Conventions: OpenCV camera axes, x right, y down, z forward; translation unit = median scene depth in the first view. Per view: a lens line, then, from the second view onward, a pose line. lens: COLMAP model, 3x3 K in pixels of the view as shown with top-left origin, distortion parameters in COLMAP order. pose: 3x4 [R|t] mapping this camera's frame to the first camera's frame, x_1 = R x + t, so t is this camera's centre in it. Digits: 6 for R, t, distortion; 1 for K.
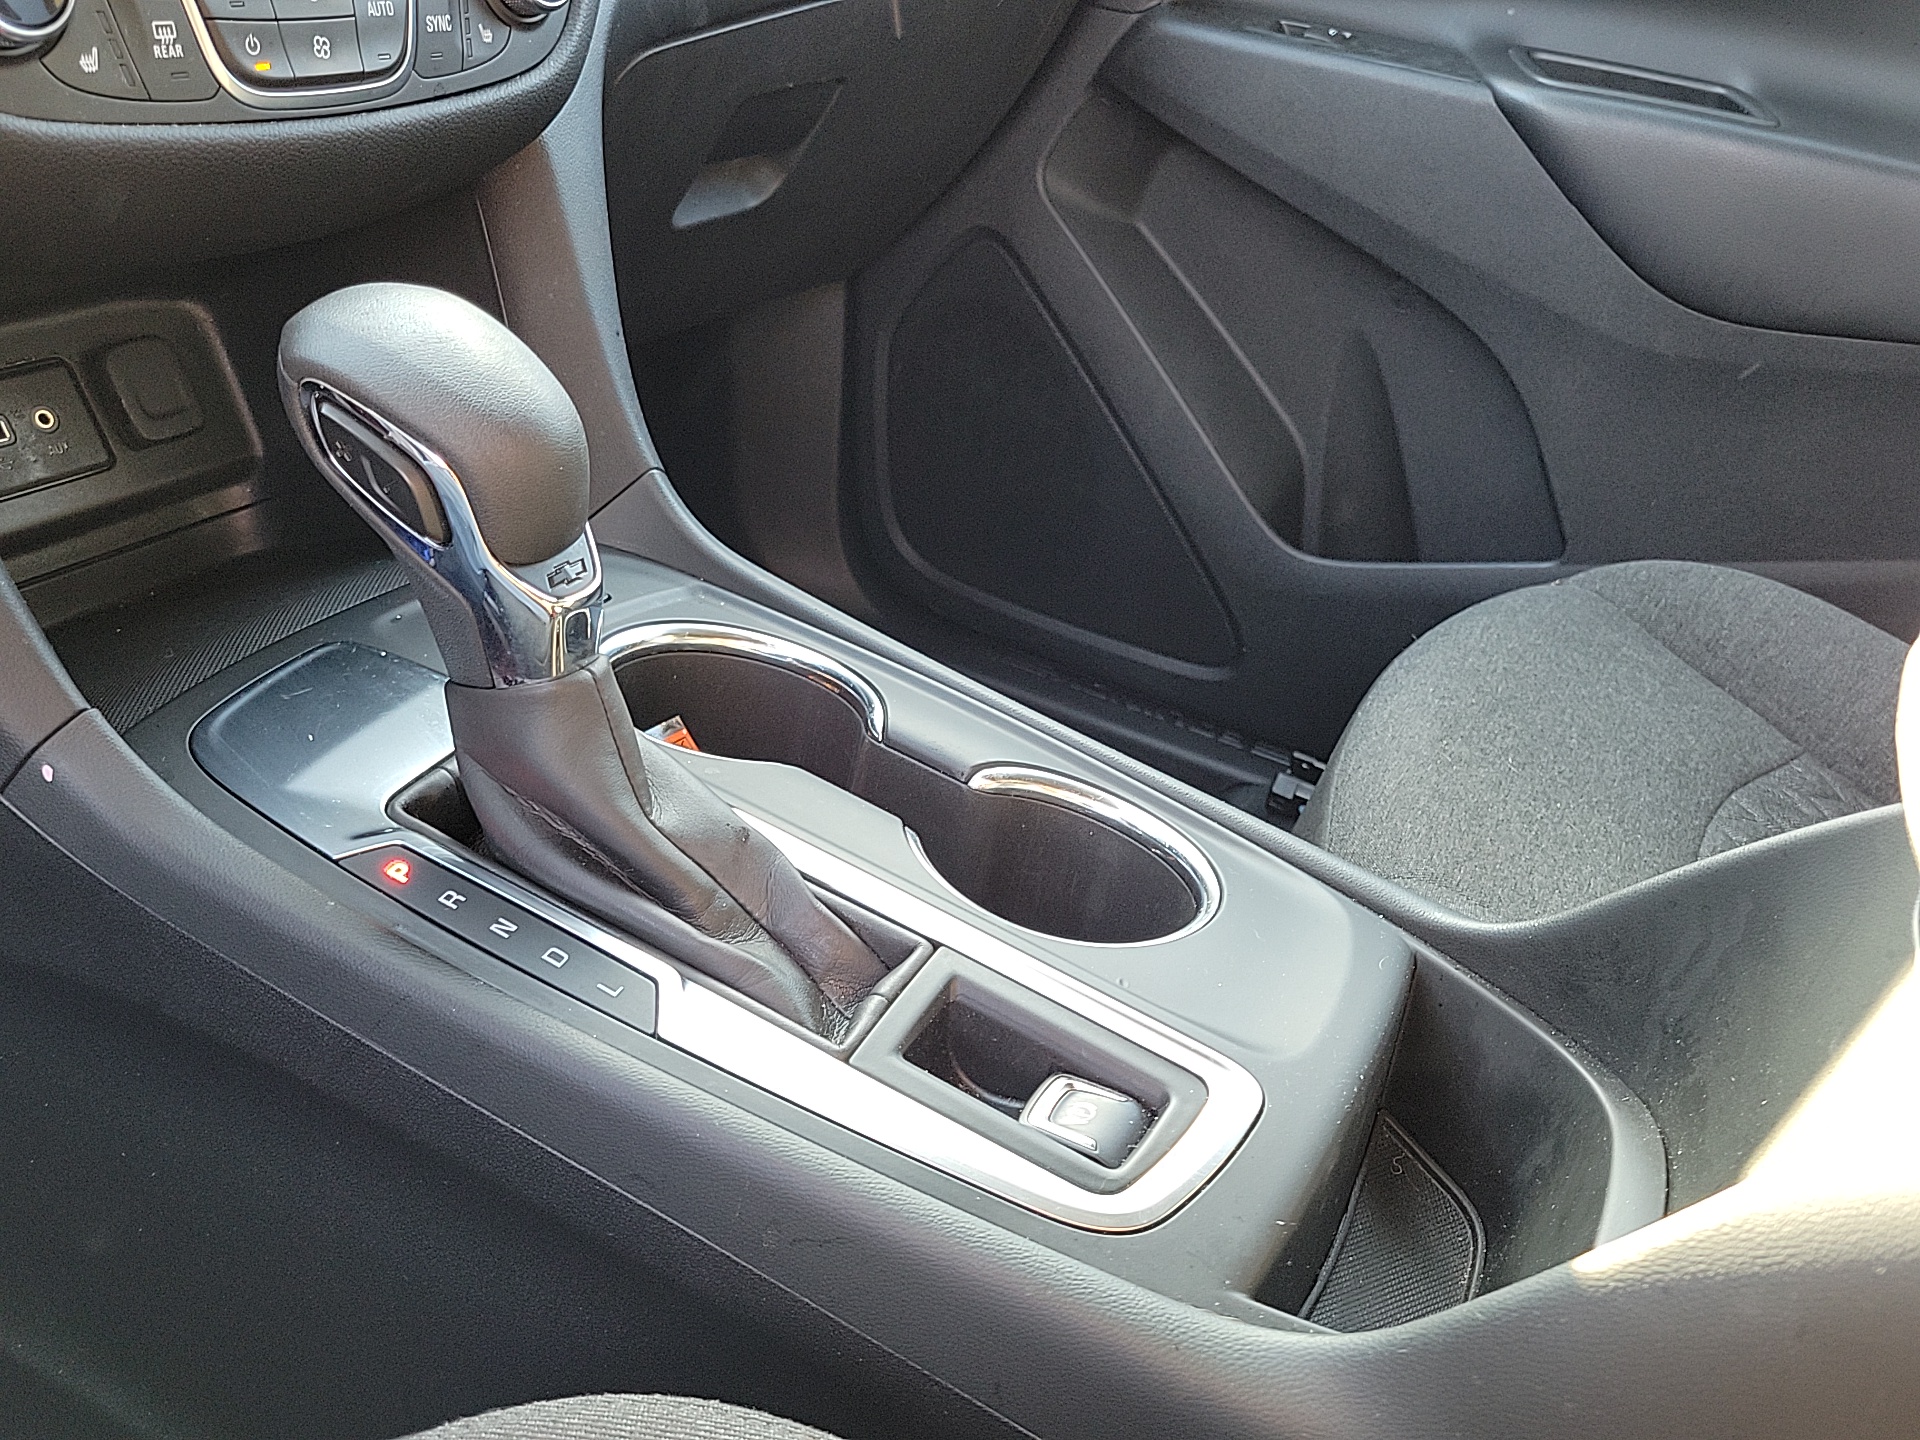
lens RADIAL K [[1614.5, 0, 951.2], [0, 1614.5, 747.0], [0, 0, 1]] dist [0.030420, -0.013074]
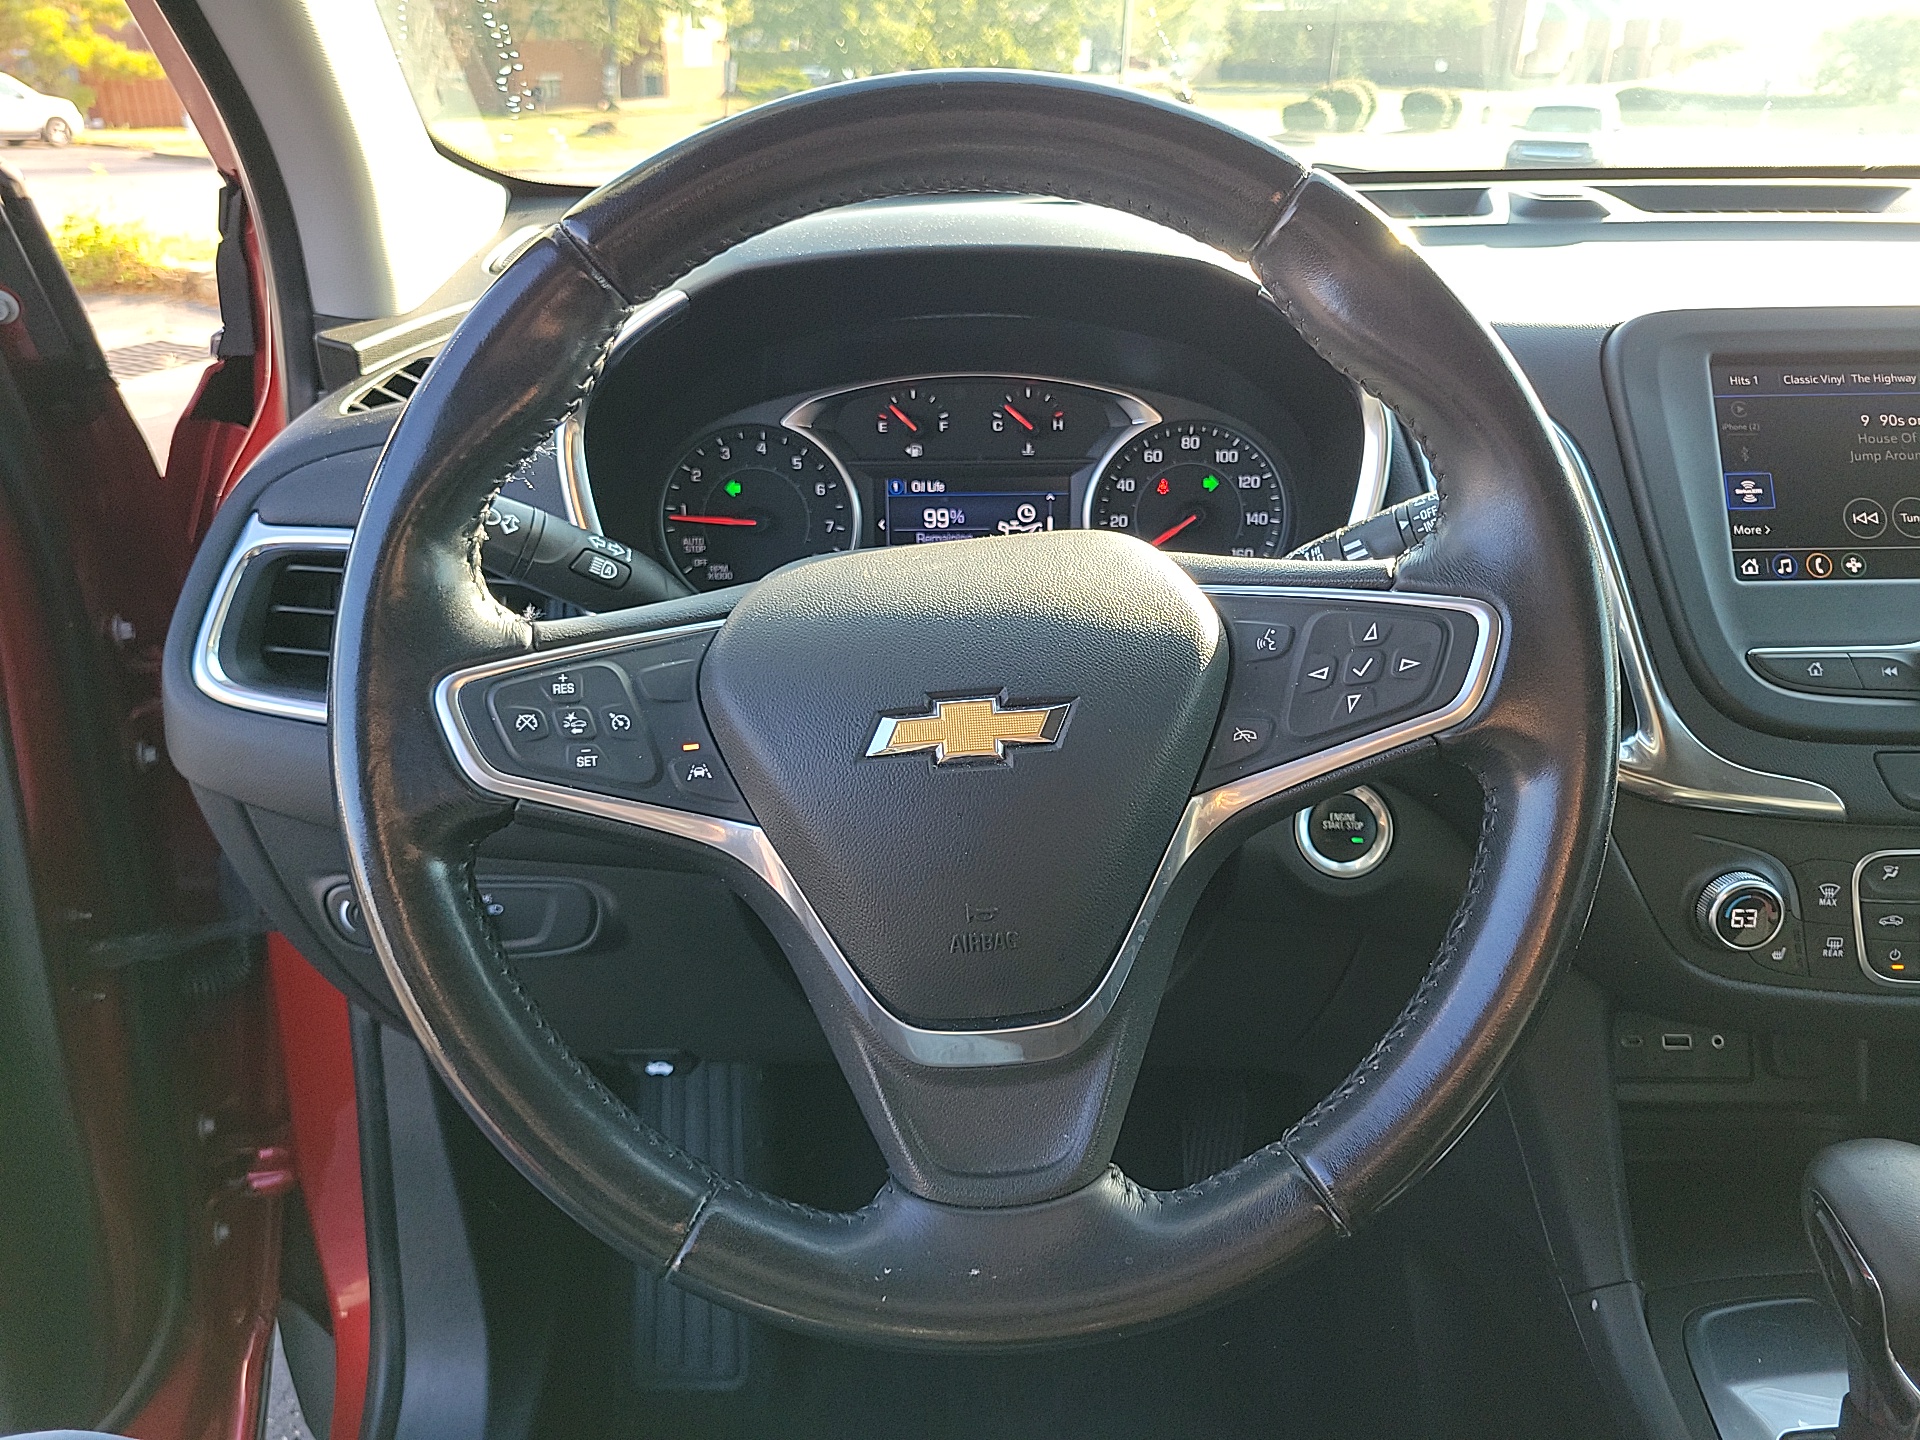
lens RADIAL K [[1471.2, 0, 933.8], [0, 1471.2, 712.2], [0, 0, 1]] dist [0.045214, -0.041144]
pose [[0.456811, 0.222886, -0.861188, 0.336664], [-0.391385, 0.919724, 0.030429, -0.323933], [0.798838, 0.323156, 0.507375, -0.554519]]
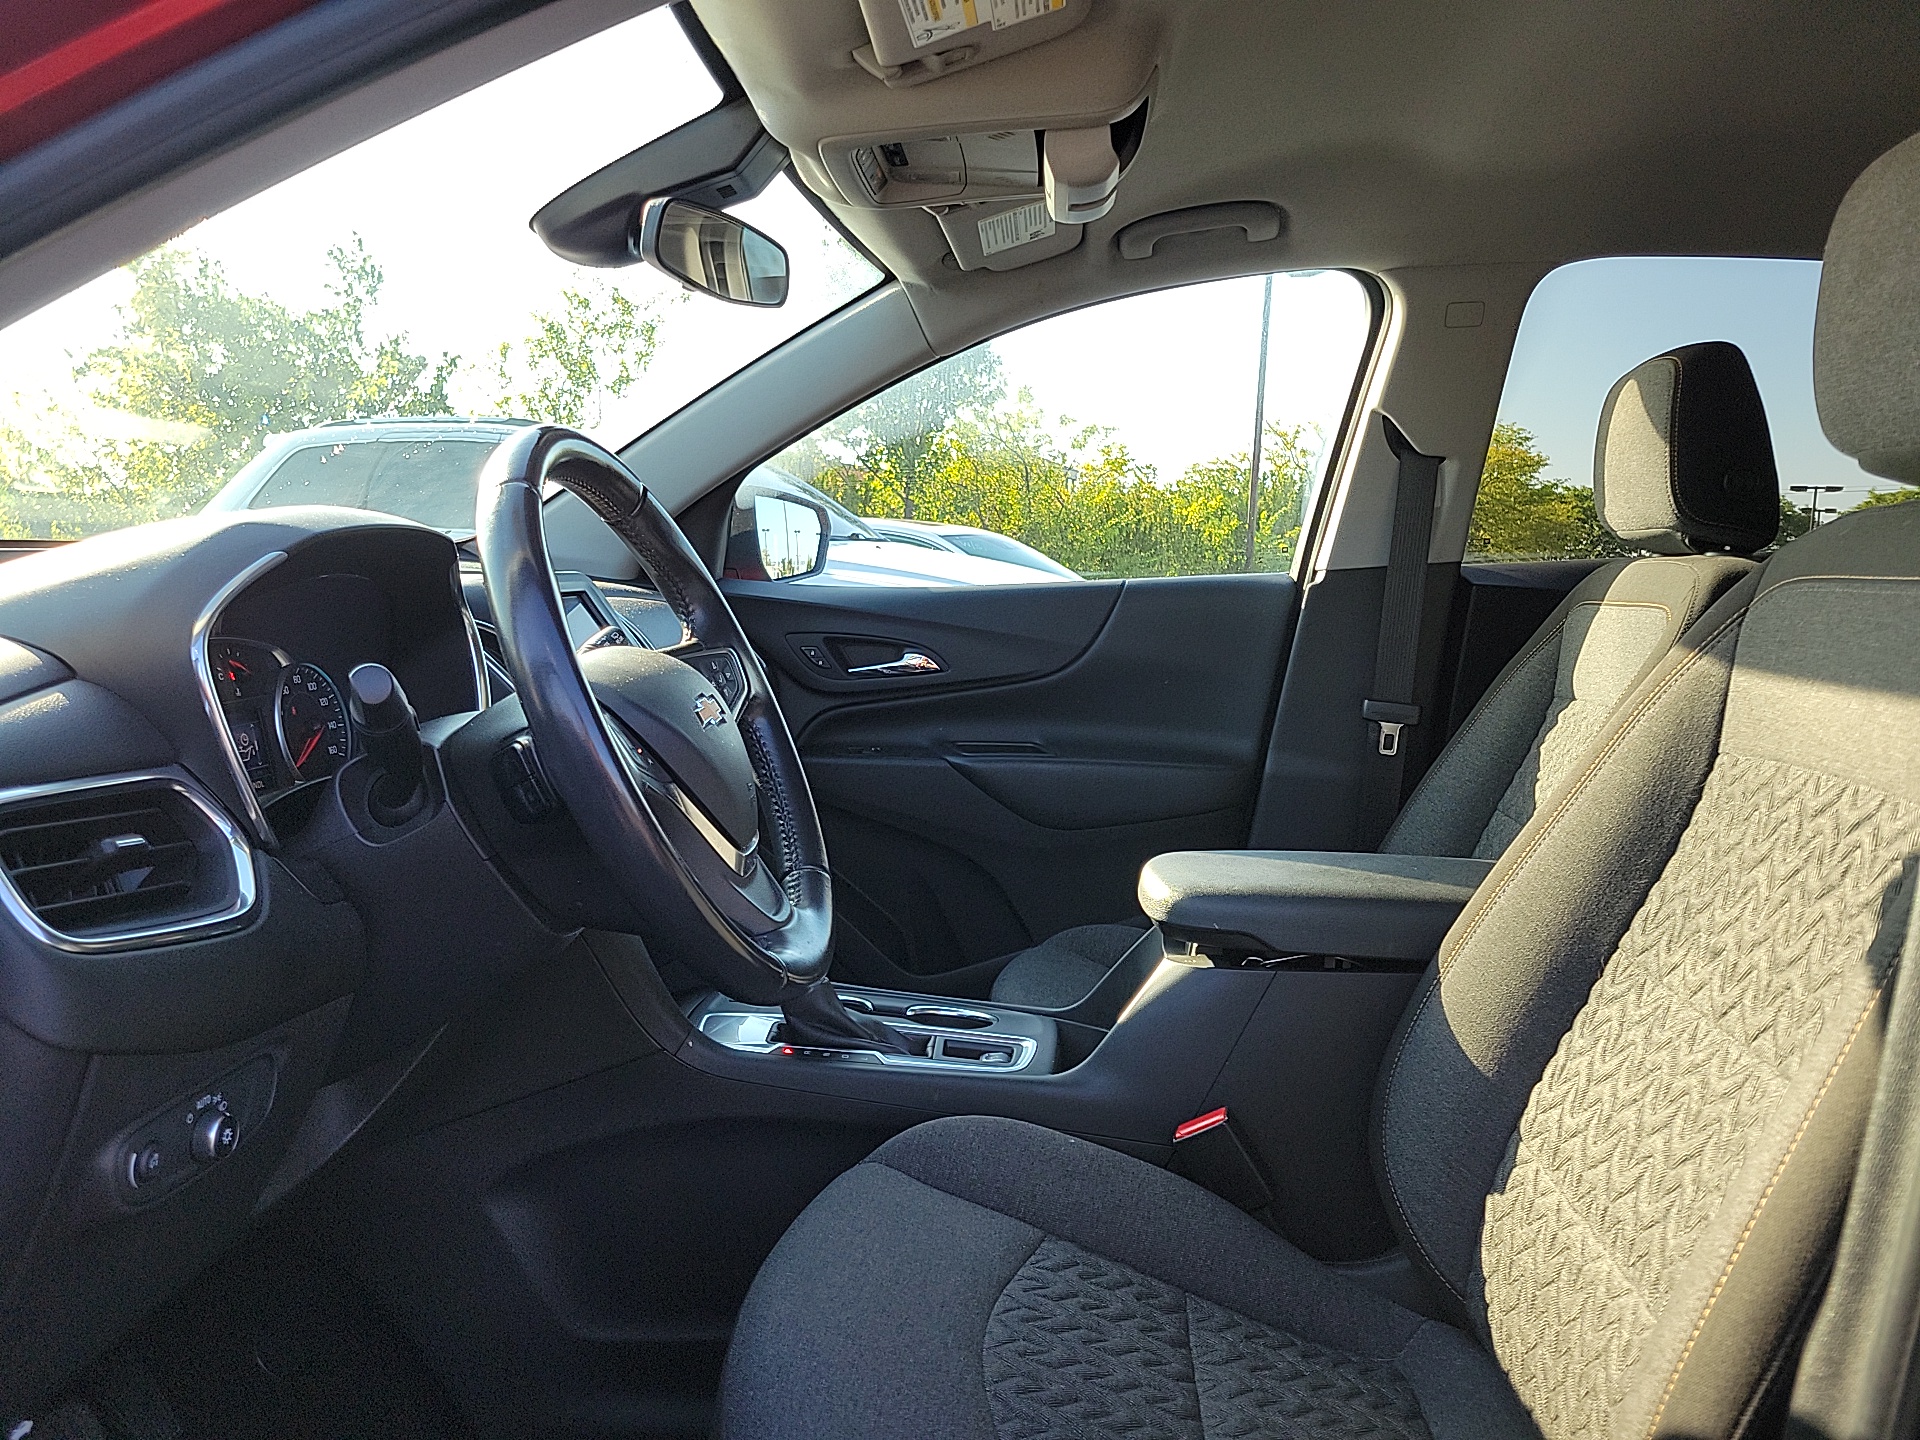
lens RADIAL K [[1450.2, 0, 940.1], [0, 1450.2, 714.0], [0, 0, 1]] dist [0.044427, -0.021798]
pose [[0.910640, -0.172920, 0.375278, -1.052936], [0.305586, 0.893157, -0.329981, 0.538687], [-0.278122, 0.415173, 0.866187, -1.989637]]
